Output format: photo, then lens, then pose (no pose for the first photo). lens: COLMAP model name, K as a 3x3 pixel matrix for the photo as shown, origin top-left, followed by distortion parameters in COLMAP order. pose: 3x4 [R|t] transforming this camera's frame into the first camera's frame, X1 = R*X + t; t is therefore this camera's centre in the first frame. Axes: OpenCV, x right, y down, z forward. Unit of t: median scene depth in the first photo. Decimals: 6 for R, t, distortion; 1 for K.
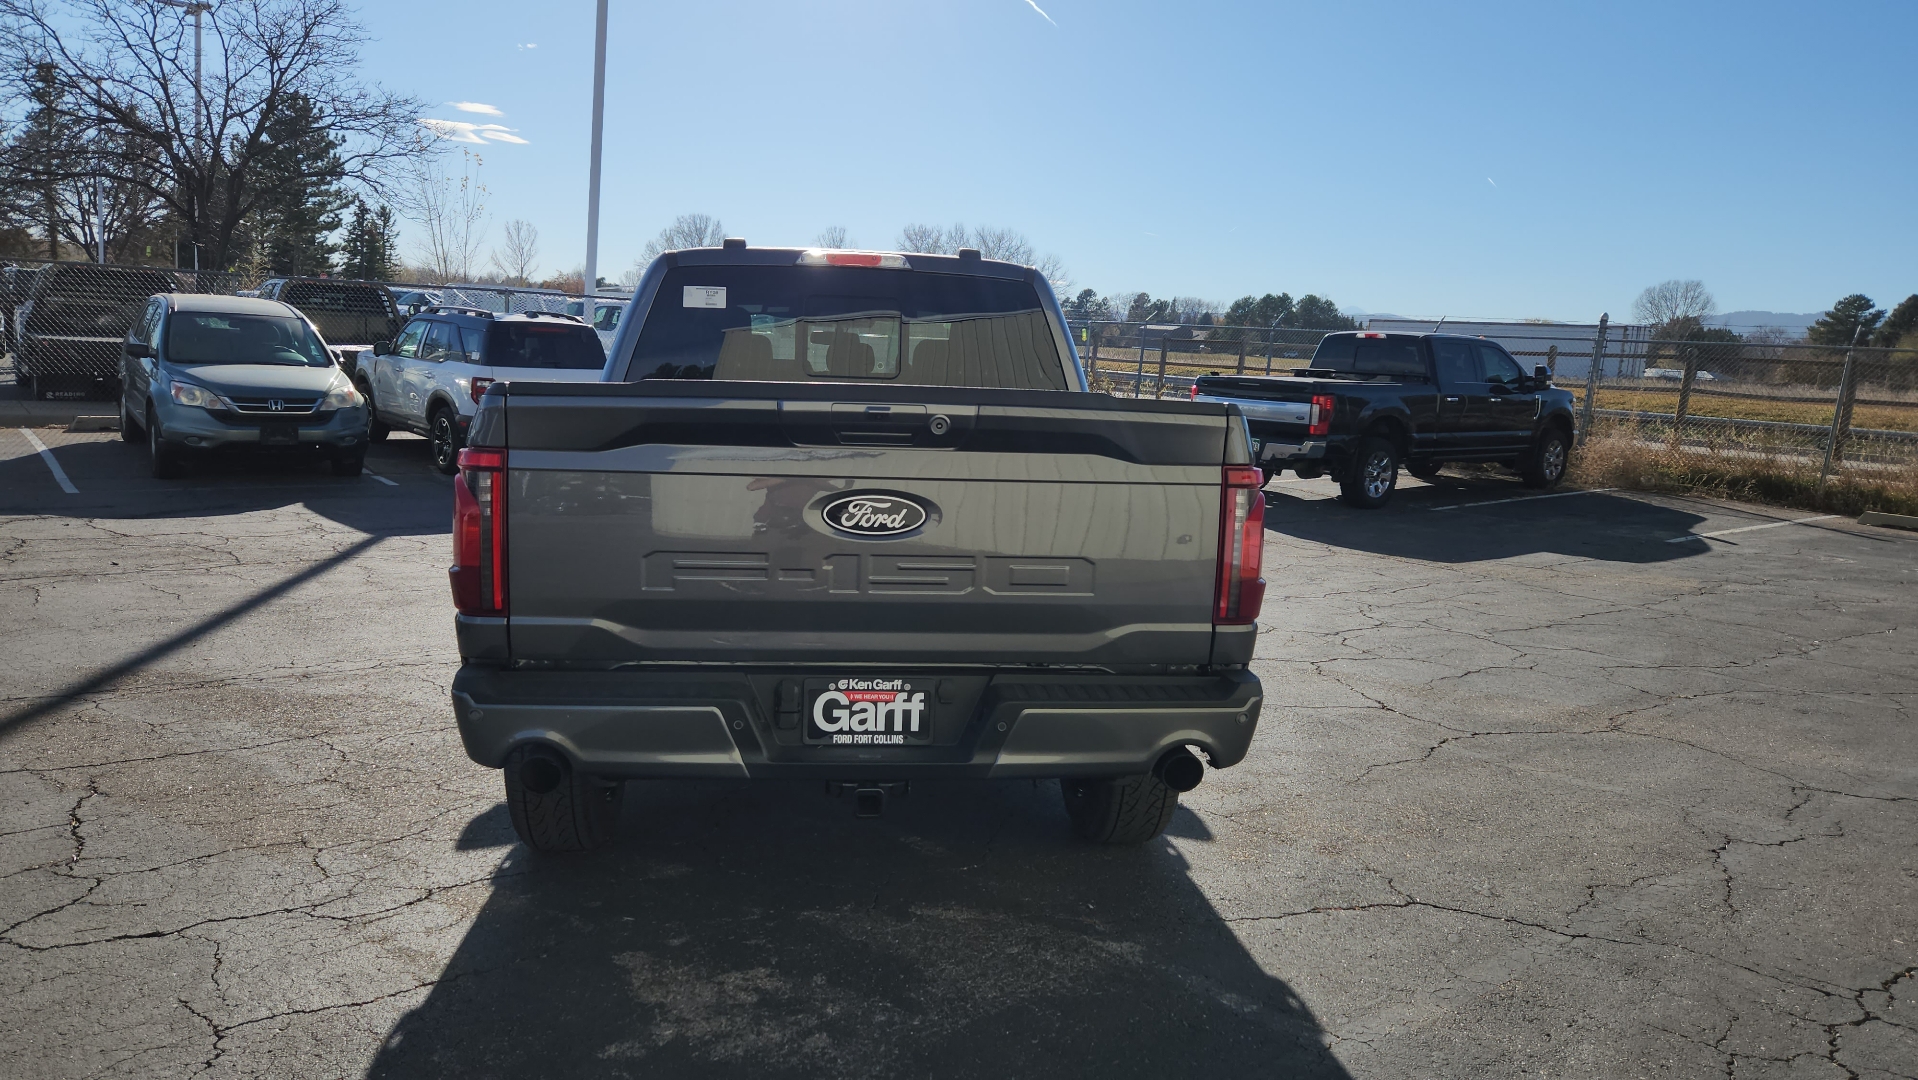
lens RADIAL K [[1263.0, 0, 917.8], [0, 1263.0, 522.0], [0, 0, 1]] dist [0.066297, -0.058331]
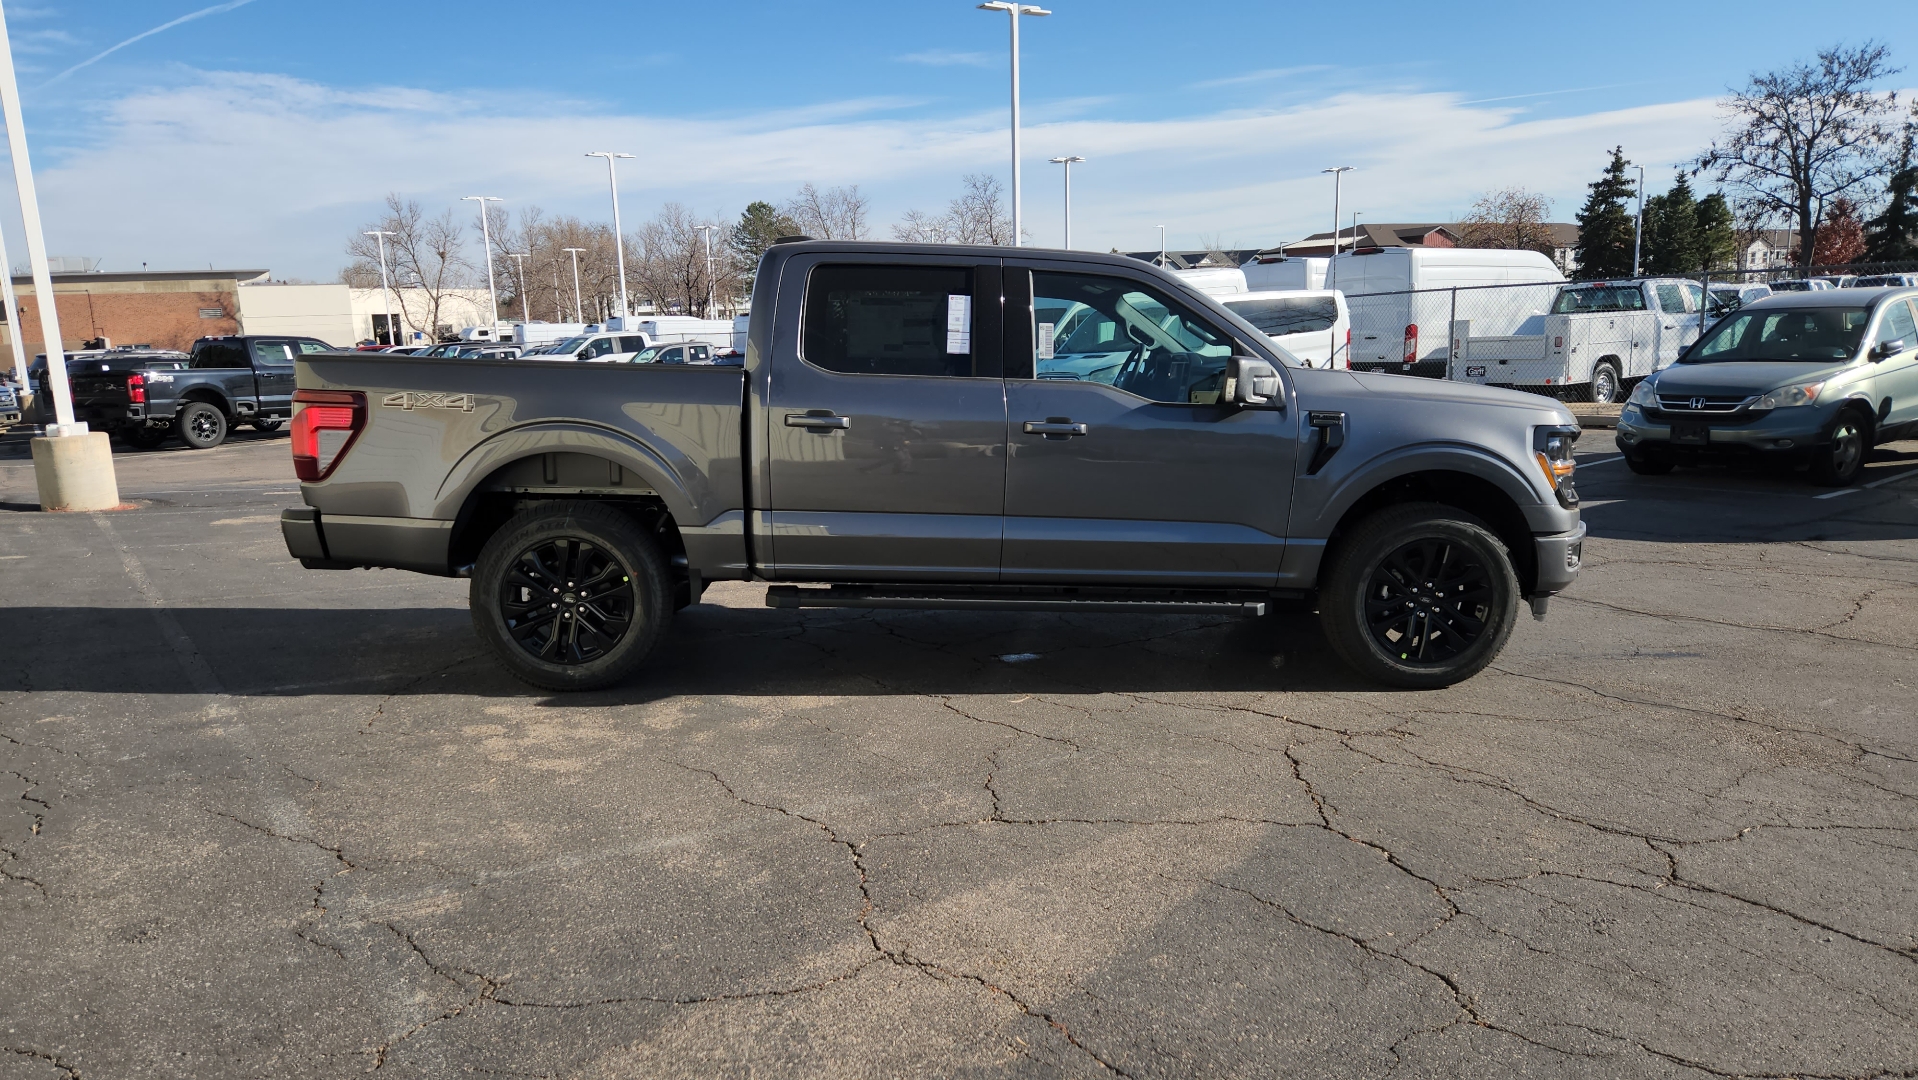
lens RADIAL K [[1276.9, 0, 954.3], [0, 1276.9, 542.5], [0, 0, 1]] dist [0.071206, -0.053701]
pose [[-0.033550, 0.104975, -0.993909, 2.039242], [-0.111249, 0.987896, 0.108095, -0.130045], [0.993226, 0.114198, -0.021466, 1.971503]]
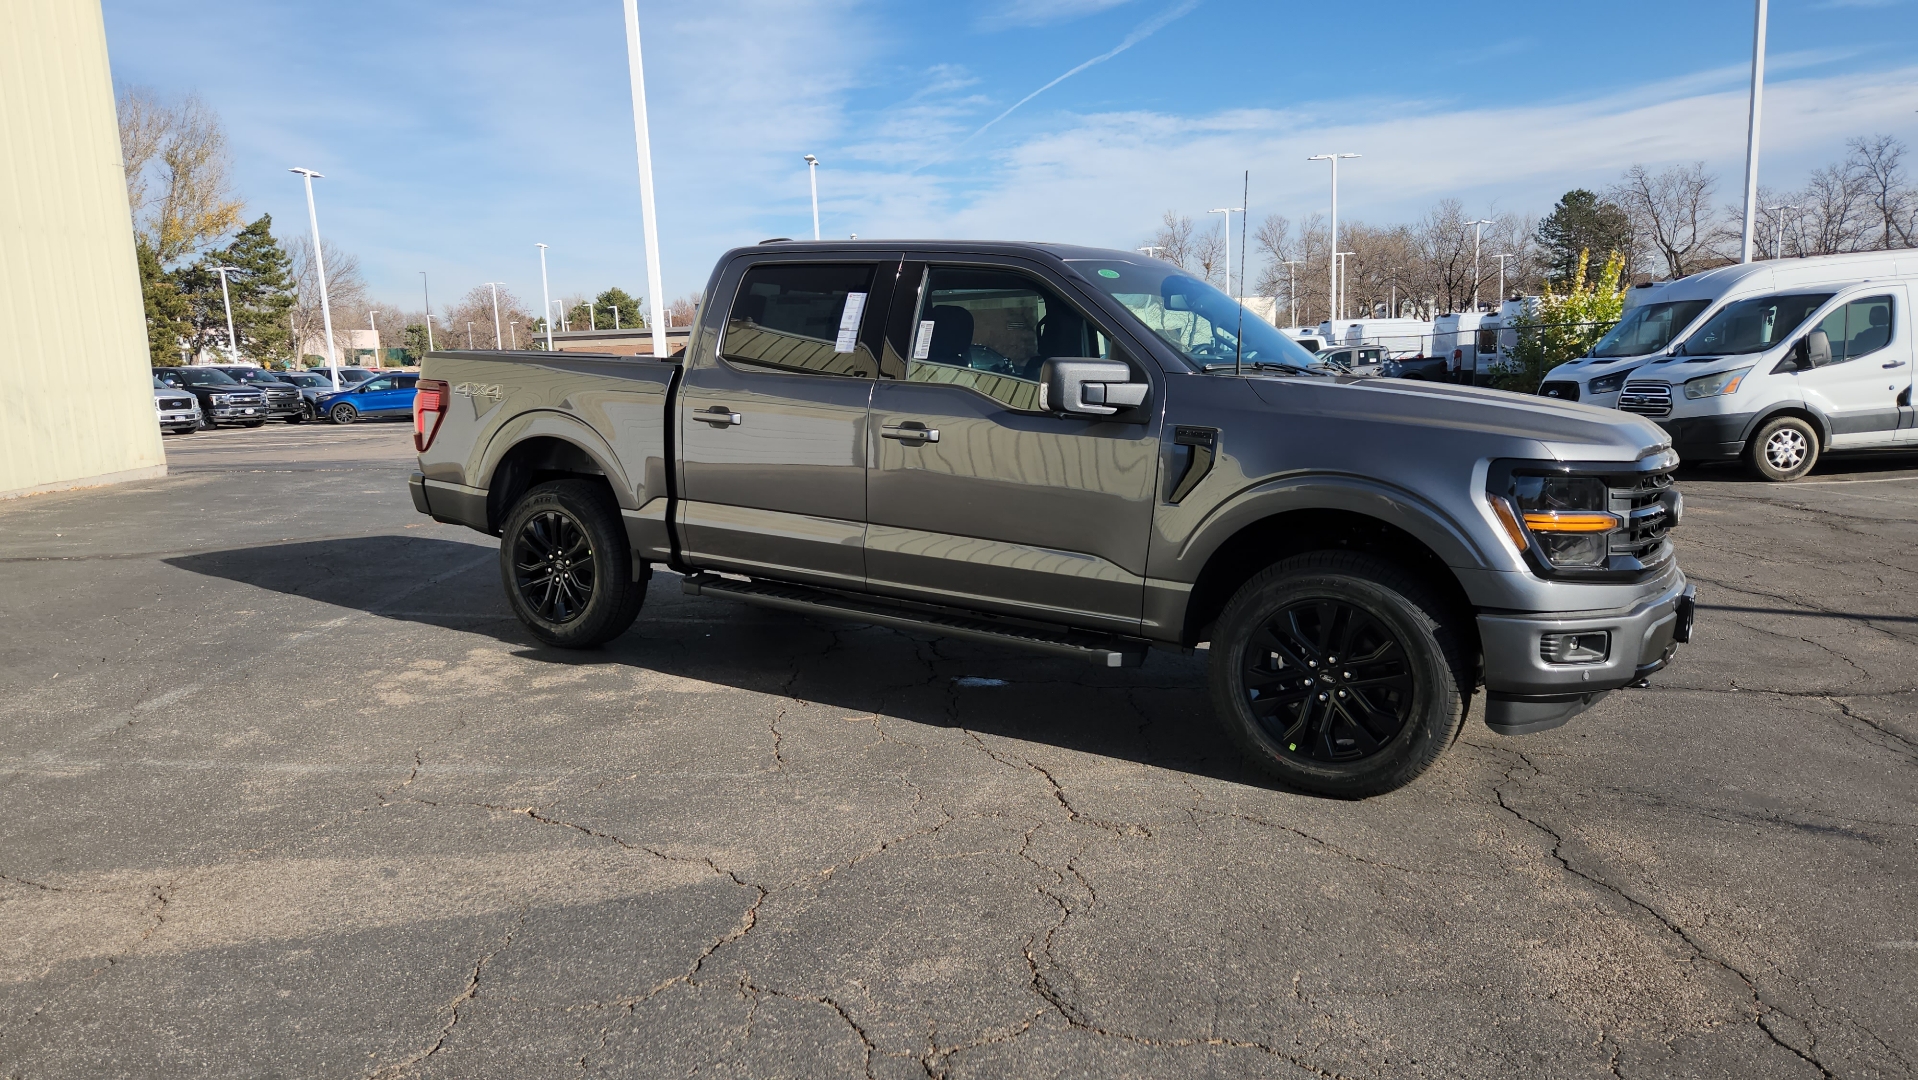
lens RADIAL K [[1277.6, 0, 945.4], [0, 1277.6, 541.3], [0, 0, 1]] dist [0.070438, -0.054616]
pose [[-0.598627, 0.069579, -0.798000, 1.536575], [-0.119188, 0.977394, 0.174630, -0.271249], [0.792111, 0.199651, -0.576802, 3.095728]]
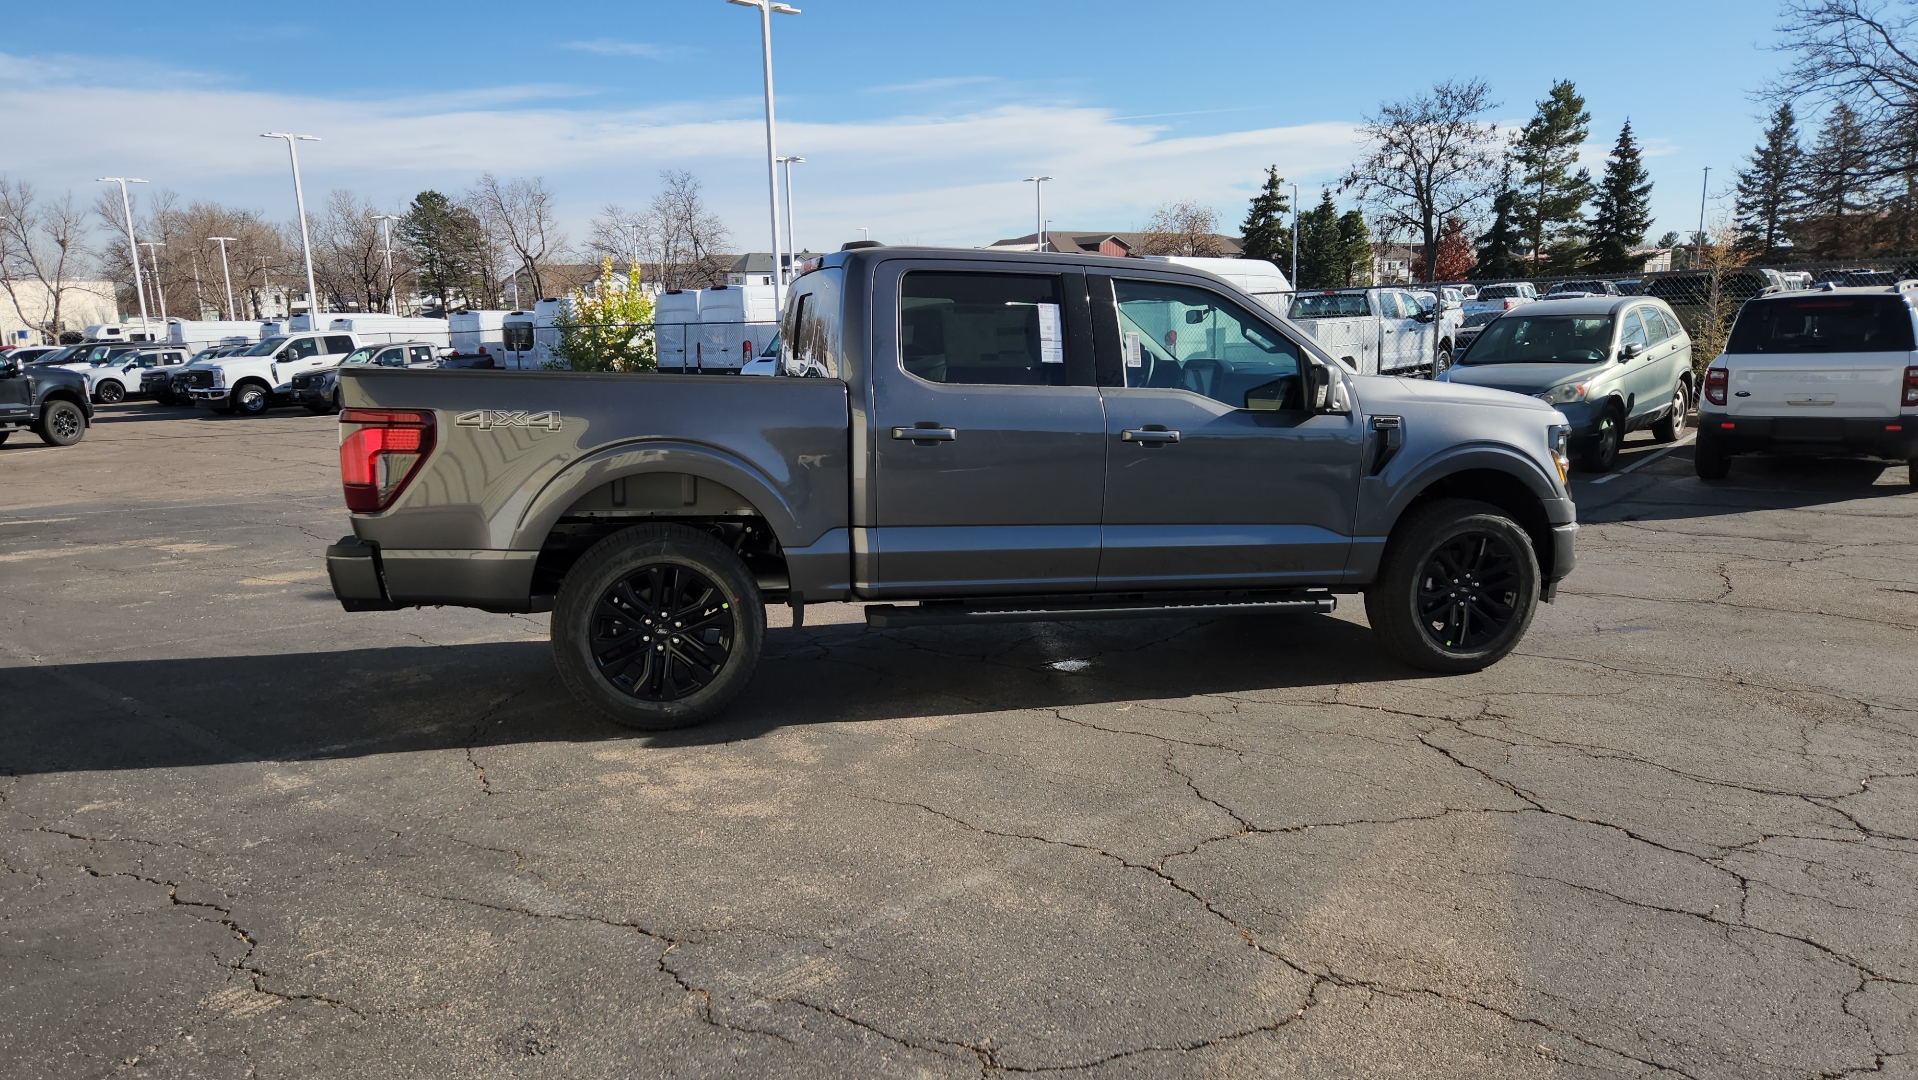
lens RADIAL K [[1277.6, 0, 945.4], [0, 1277.6, 541.3], [0, 0, 1]] dist [0.070438, -0.054616]
pose [[0.196442, 0.101068, -0.975293, 1.958052], [-0.096459, 0.991841, 0.083354, -0.085180], [0.975759, 0.077702, 0.204589, 1.405054]]
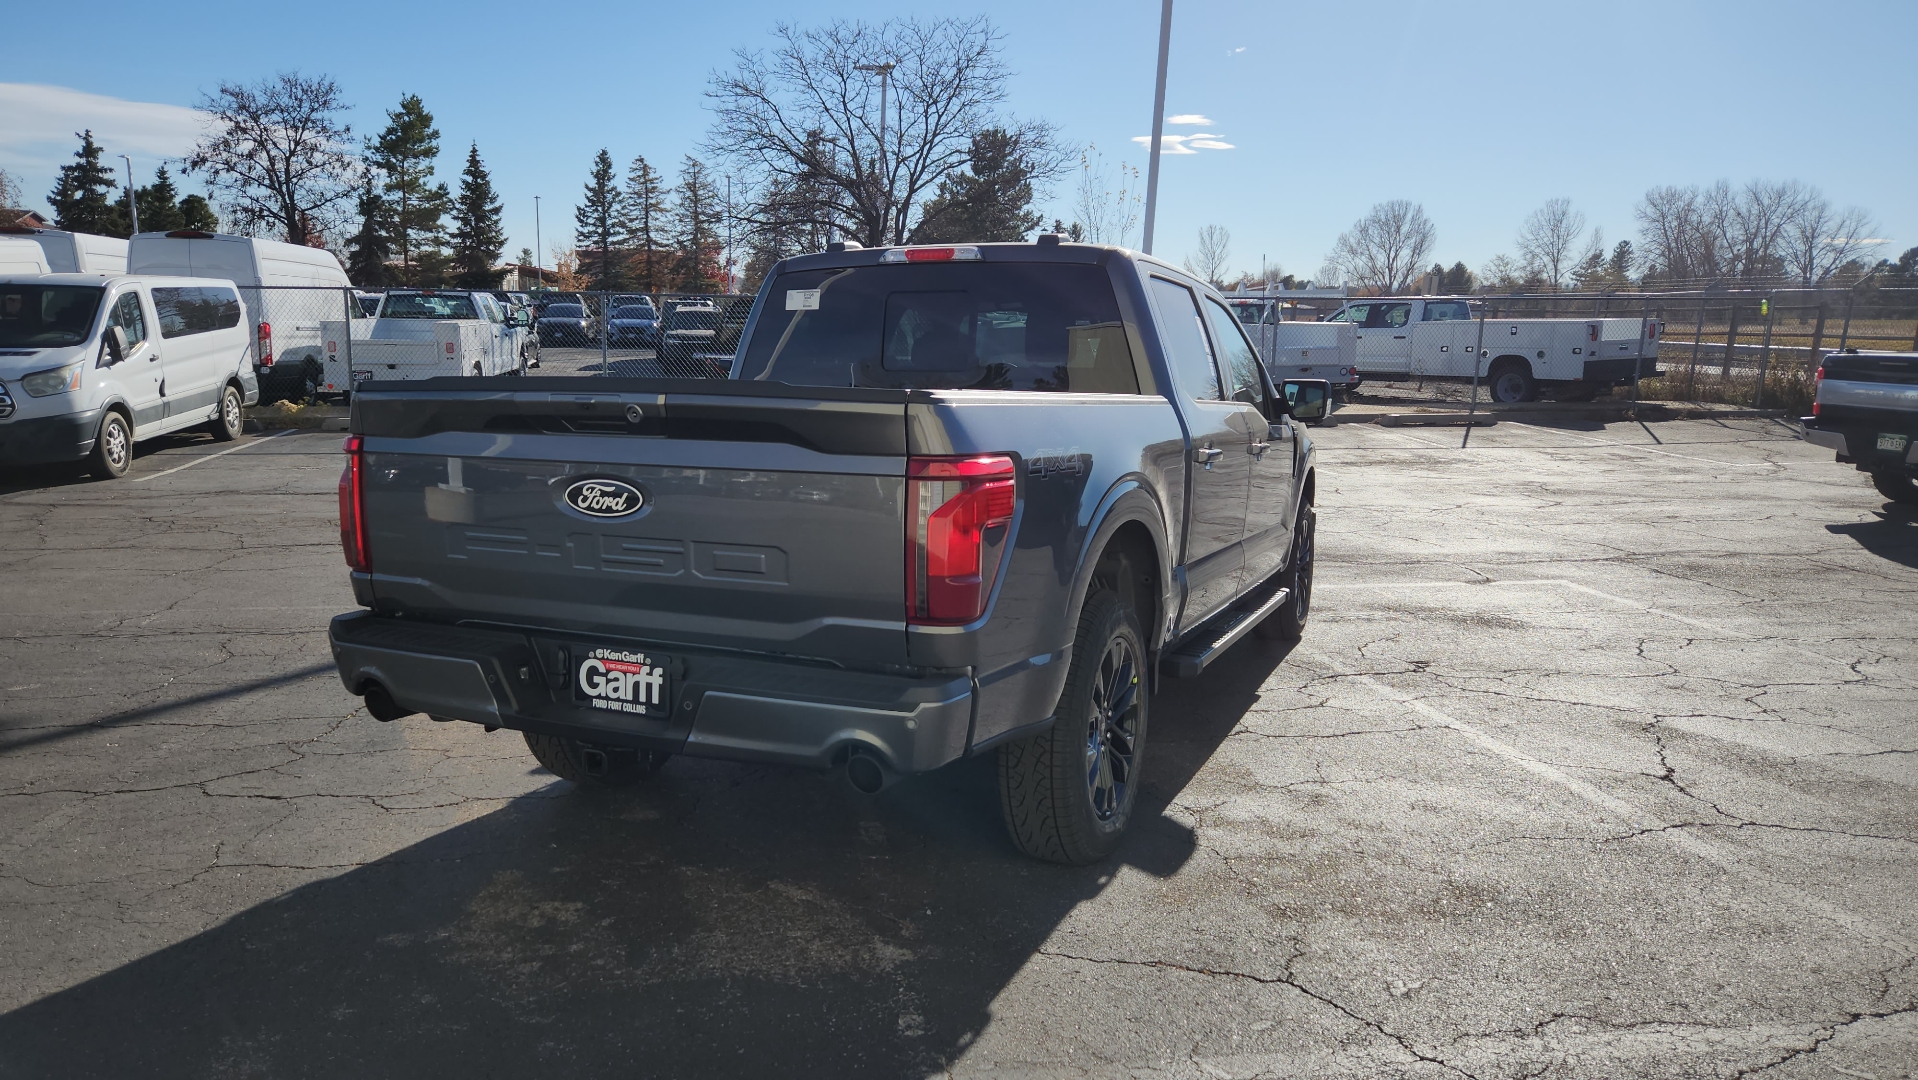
lens RADIAL K [[1257.6, 0, 932.8], [0, 1257.6, 536.3], [0, 0, 1]] dist [0.069407, -0.055053]
pose [[0.868851, 0.039364, -0.493506, 0.719341], [-0.033363, 0.999223, 0.020965, -0.004627], [0.493948, -0.001750, 0.869490, 0.195467]]
